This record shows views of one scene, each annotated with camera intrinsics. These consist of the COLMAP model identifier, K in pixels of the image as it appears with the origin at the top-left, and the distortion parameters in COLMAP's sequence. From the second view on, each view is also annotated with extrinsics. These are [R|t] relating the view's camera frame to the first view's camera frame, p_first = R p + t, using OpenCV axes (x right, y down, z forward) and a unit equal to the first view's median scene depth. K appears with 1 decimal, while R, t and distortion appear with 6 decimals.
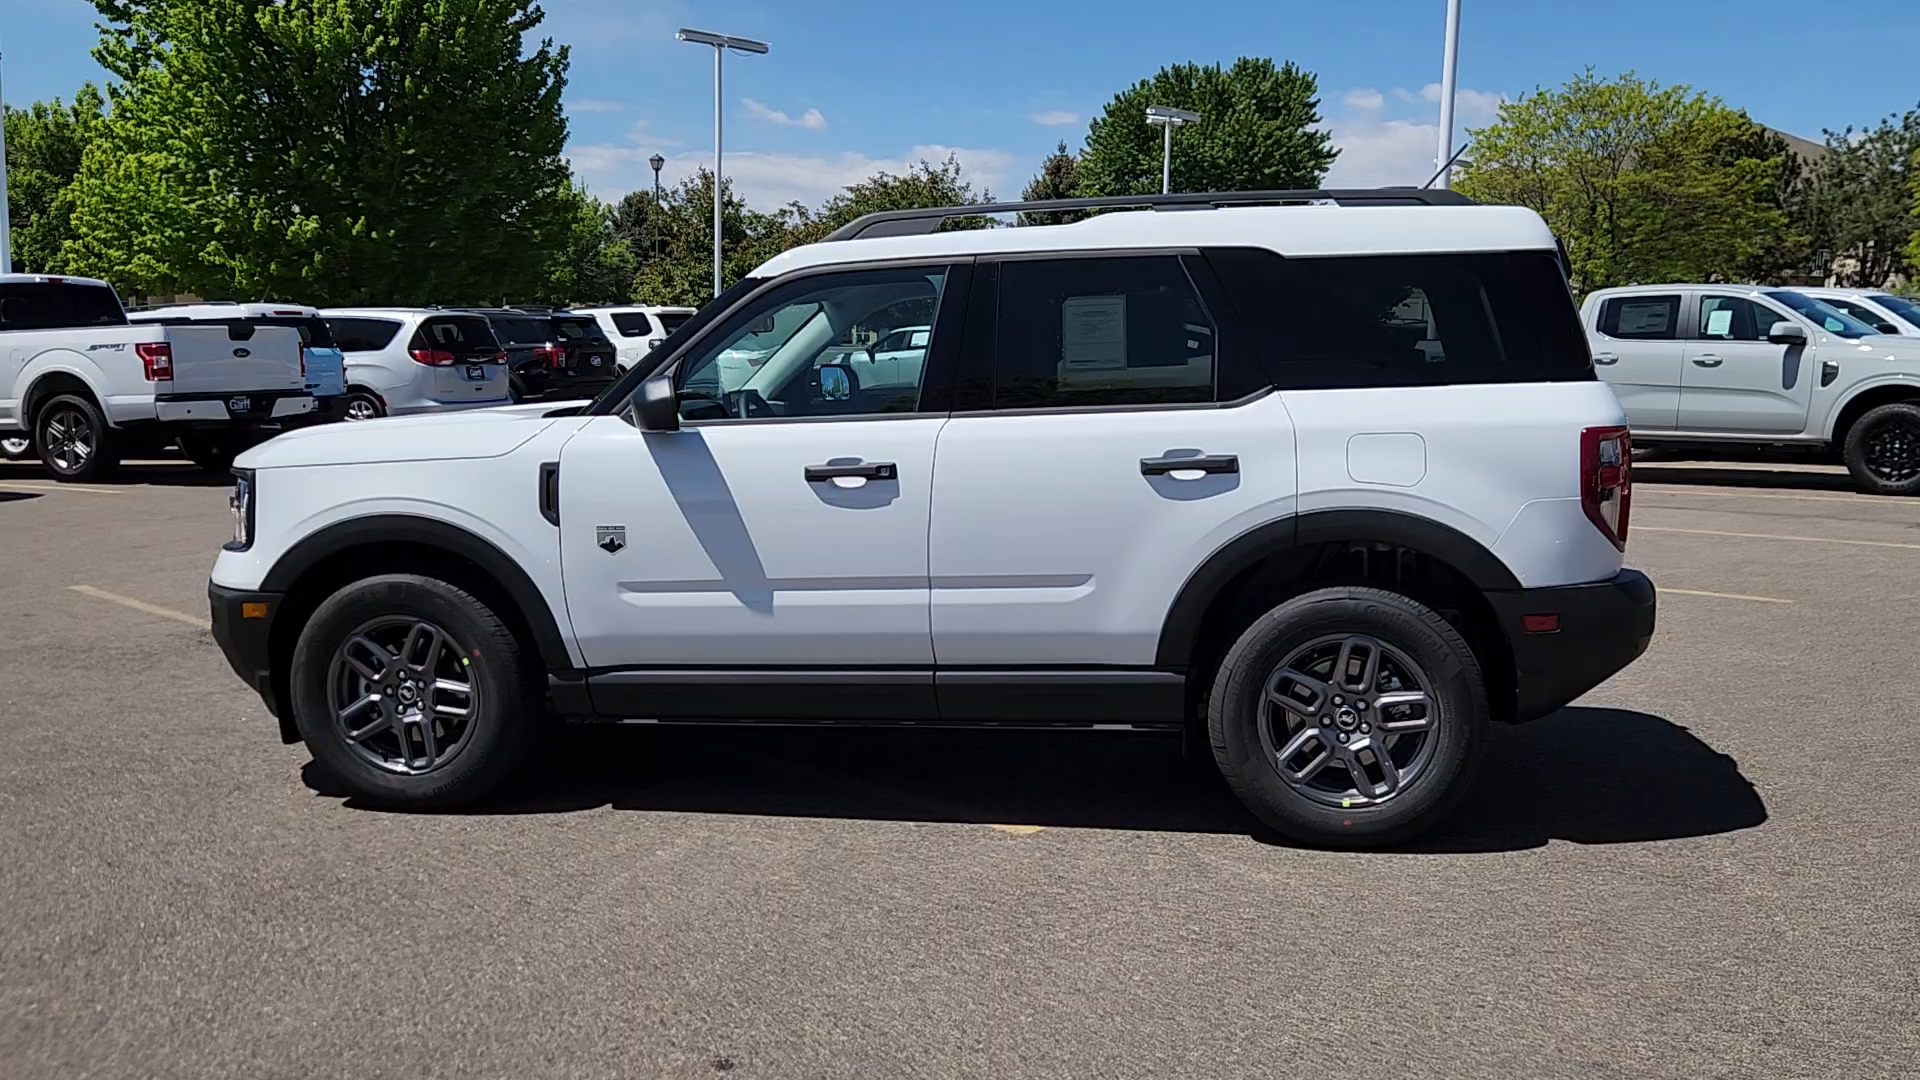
lens RADIAL K [[1737.6, 0, 943.8], [0, 1737.6, 532.9], [0, 0, 1]] dist [0.026574, 0.000000]
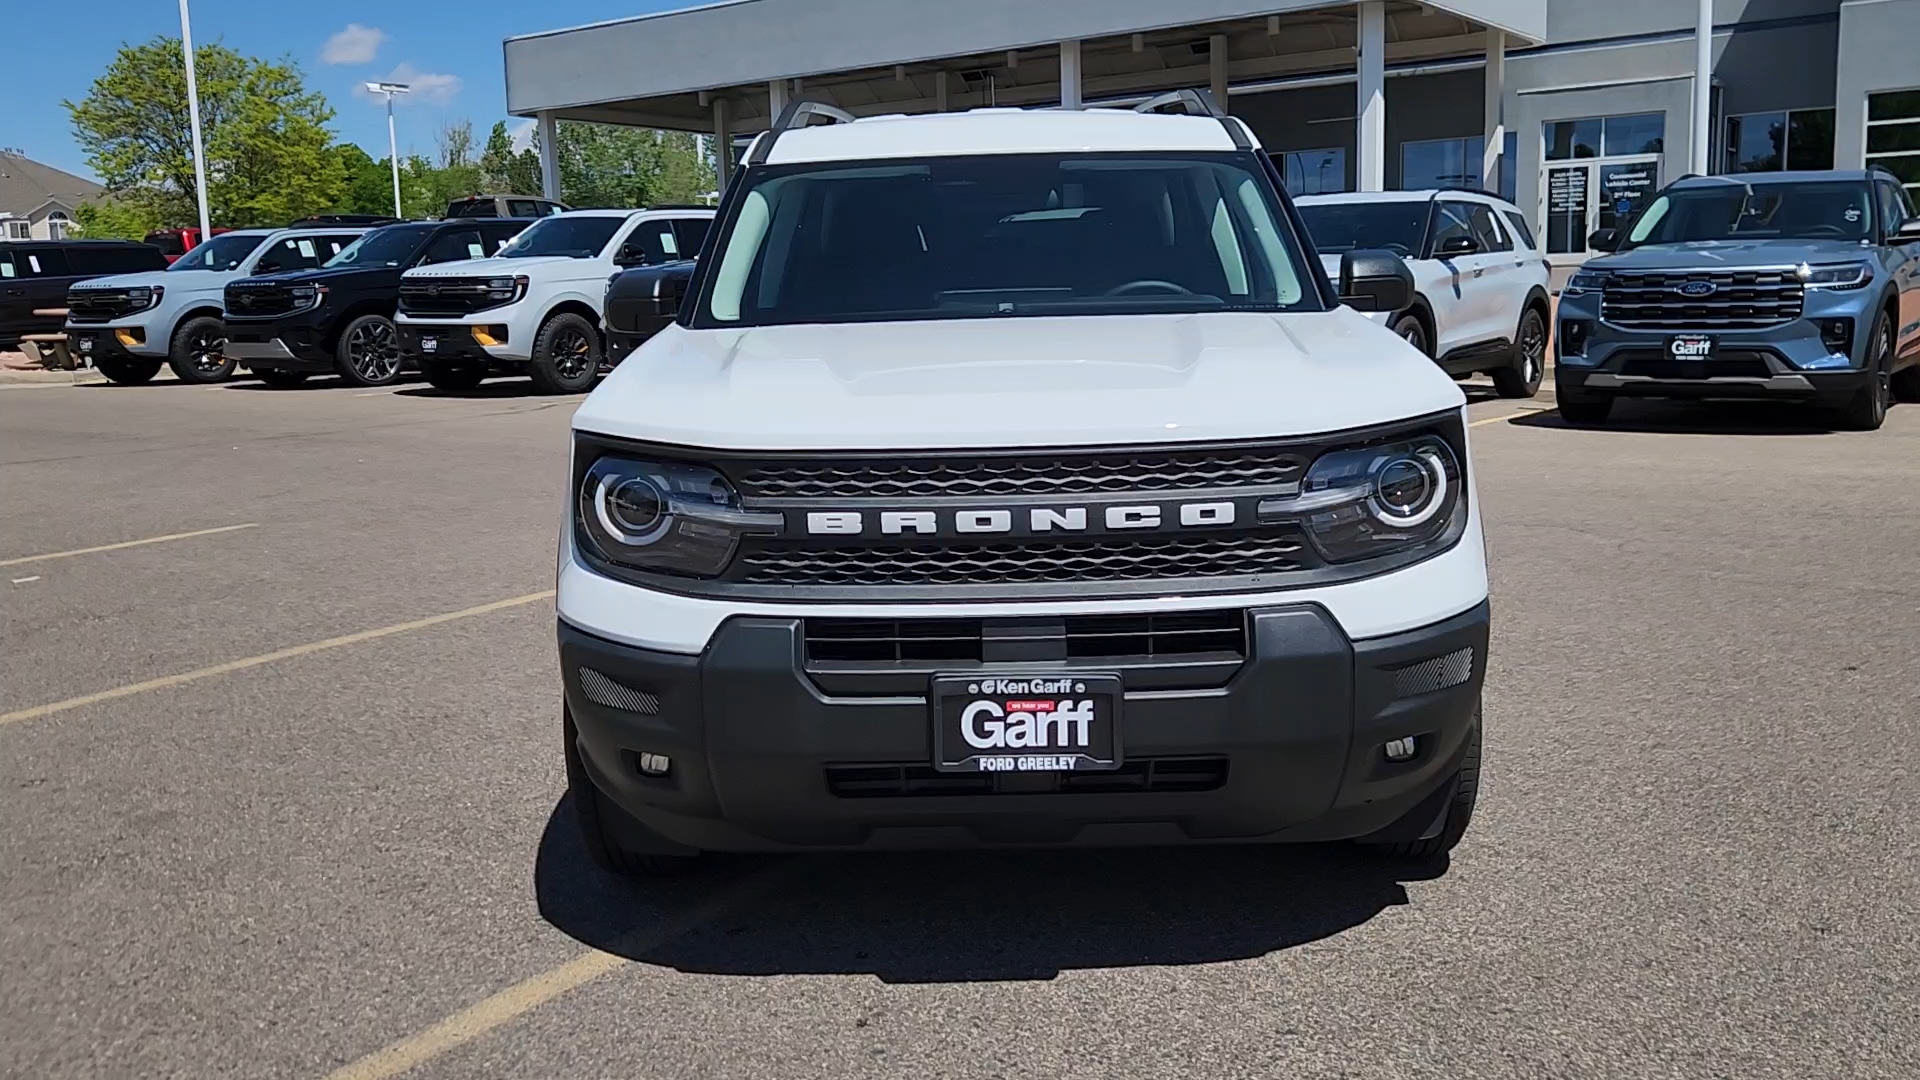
lens RADIAL K [[1737.6, 0, 946.9], [0, 1737.6, 544.5], [0, 0, 1]] dist [0.026574, 0.000000]
pose [[-0.145646, -0.155791, 0.976993, -1.014794], [0.138997, 0.974507, 0.176116, -0.127908], [-0.979524, 0.161450, -0.120279, 1.305971]]
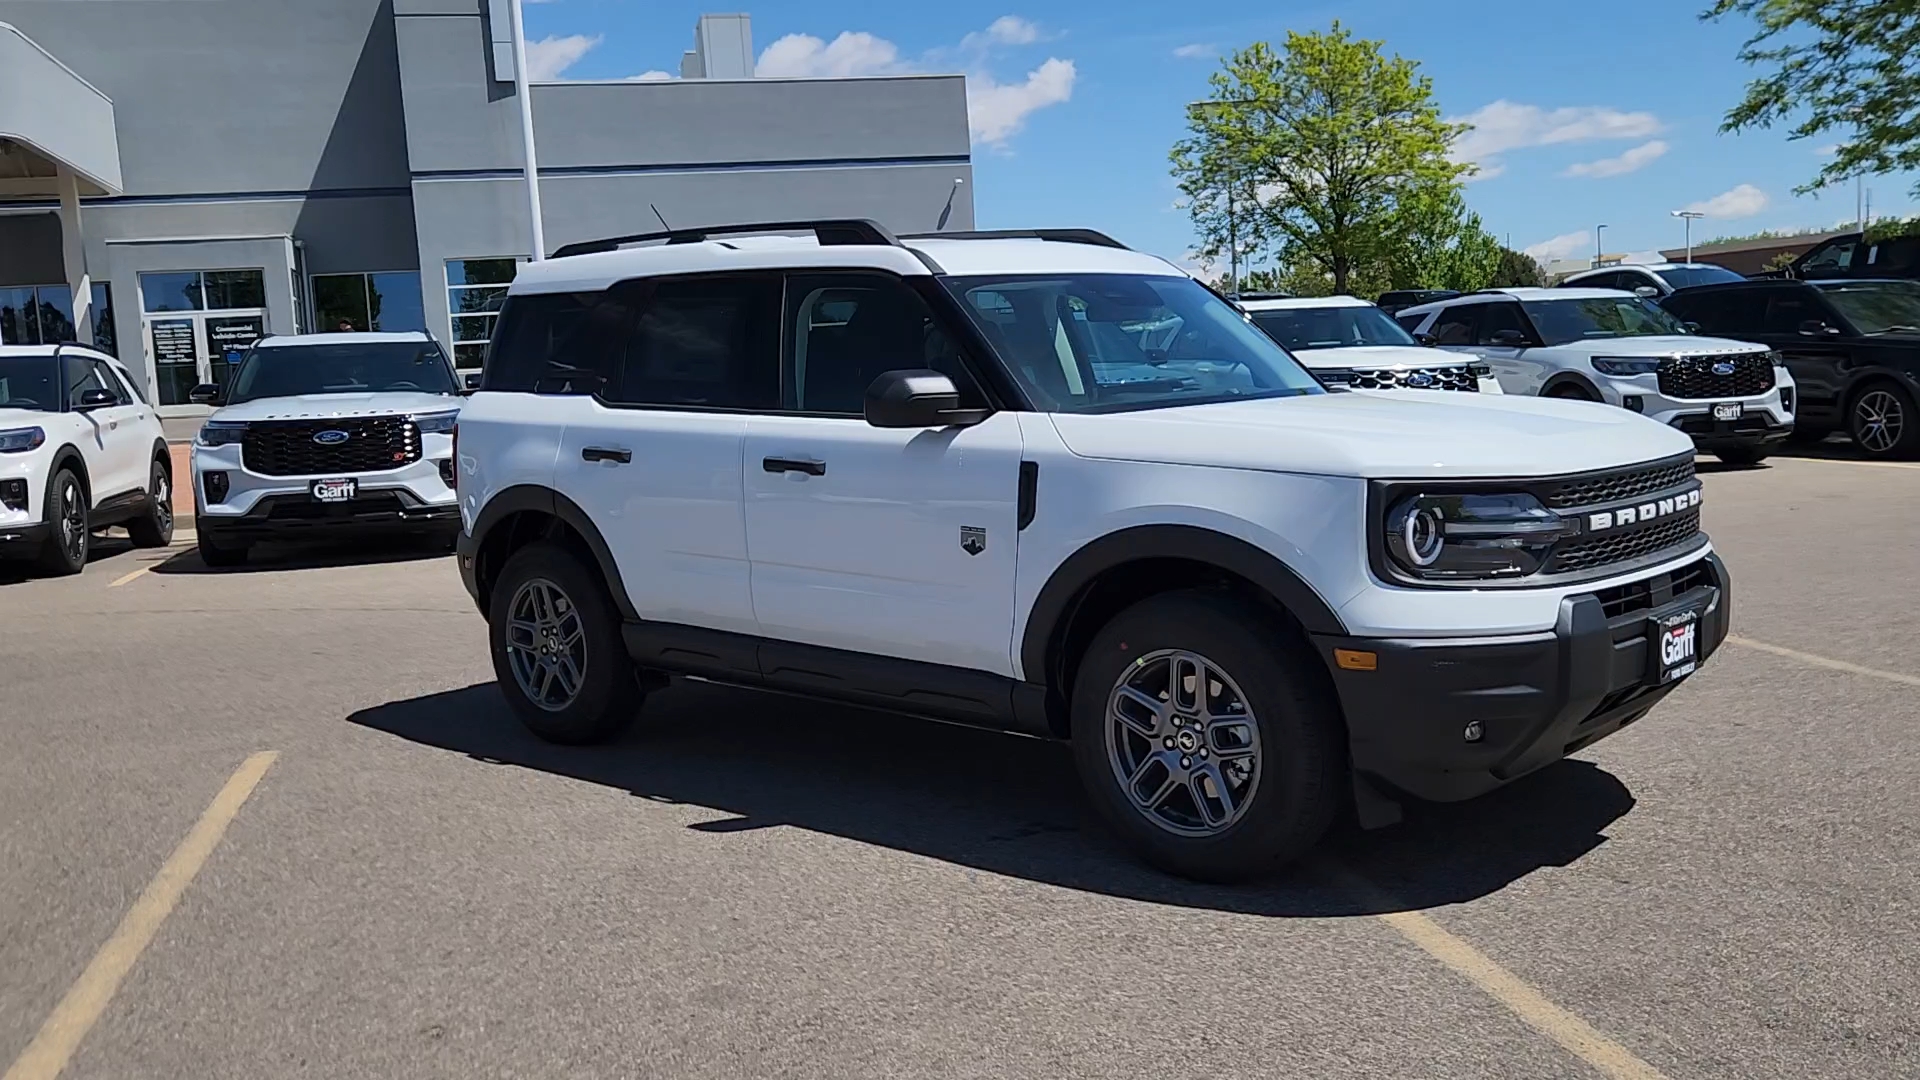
lens RADIAL K [[1737.6, 0, 947.1], [0, 1737.6, 545.7], [0, 0, 1]] dist [0.026574, 0.000000]
pose [[-0.846100, -0.020506, 0.532630, -0.611946], [0.102350, 0.974415, 0.200099, -0.223756], [-0.523106, 0.223819, -0.822354, 2.121308]]
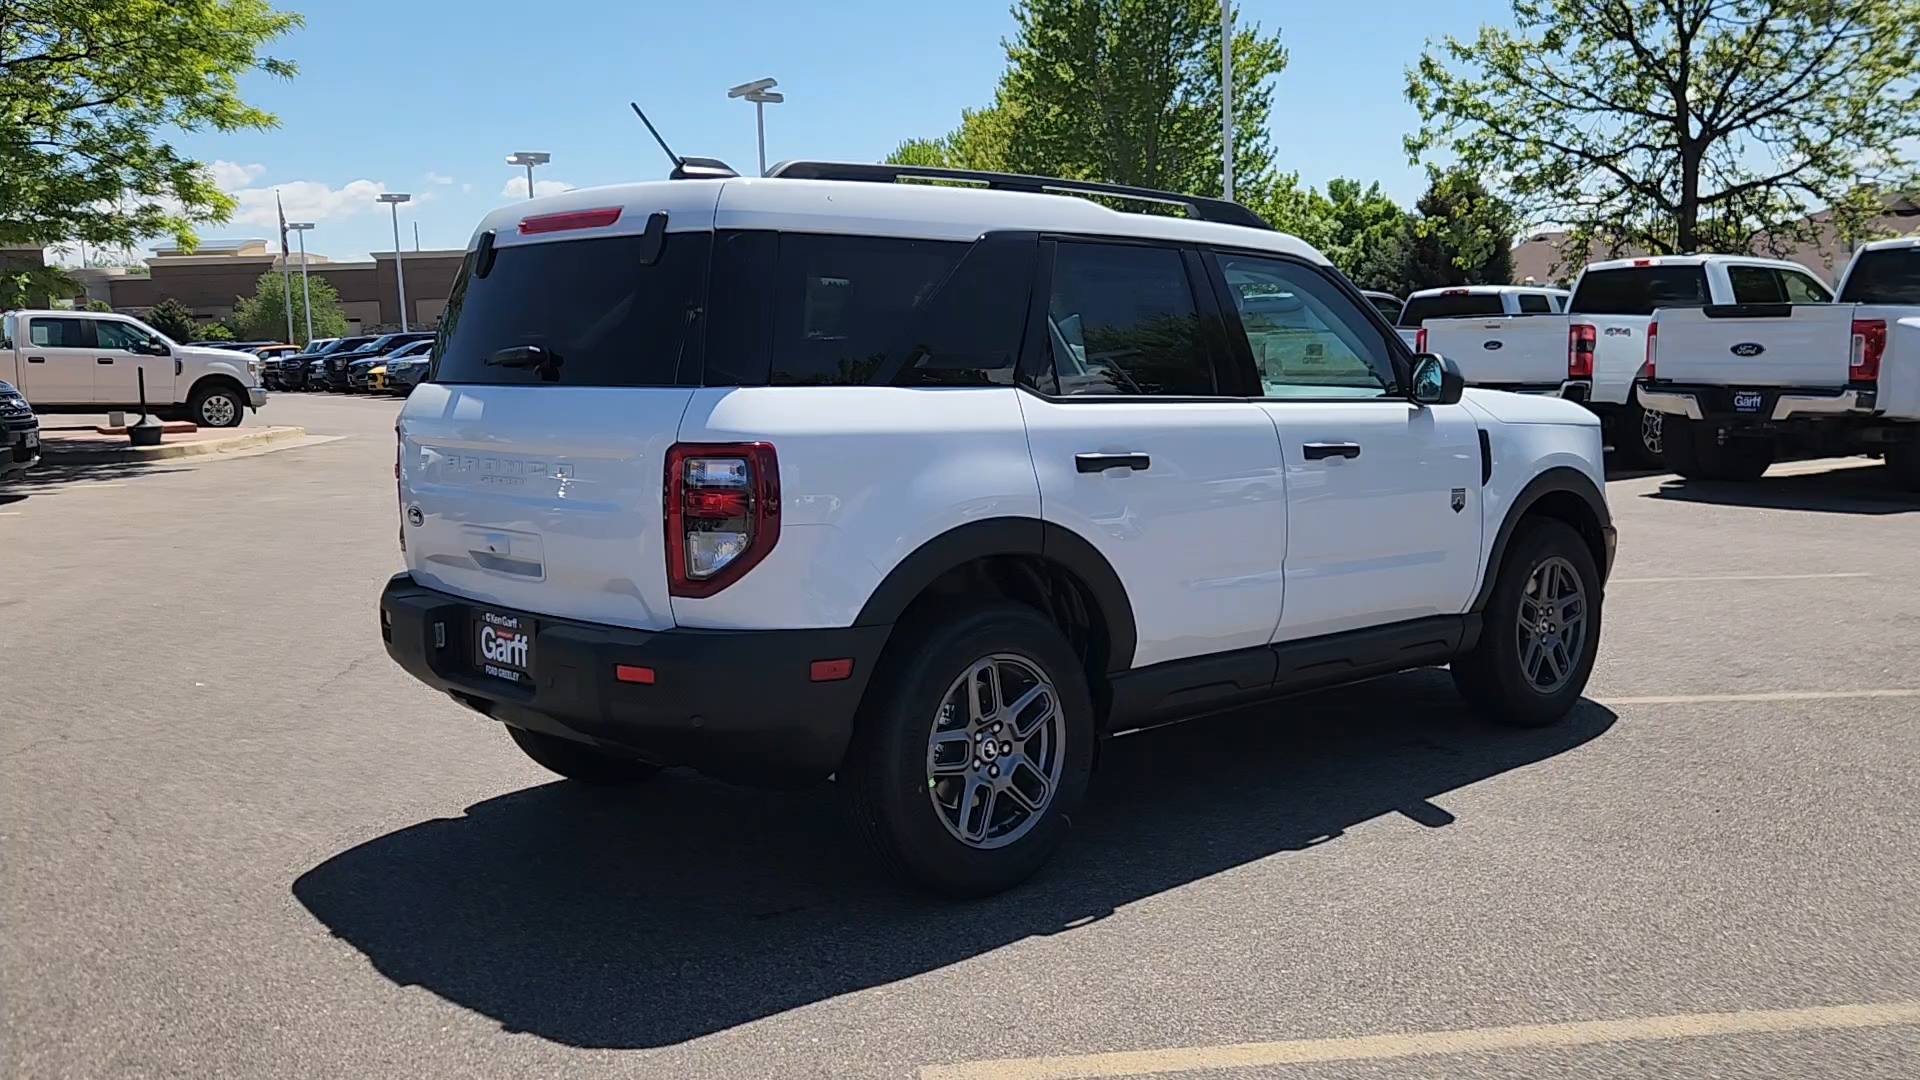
lens RADIAL K [[1737.6, 0, 946.9], [0, 1737.6, 536.3], [0, 0, 1]] dist [0.026574, 0.000000]
pose [[-0.602055, 0.103684, -0.791694, 0.941119], [-0.070718, 0.980712, 0.182217, -0.192408], [0.795316, 0.165692, -0.583111, 1.730263]]
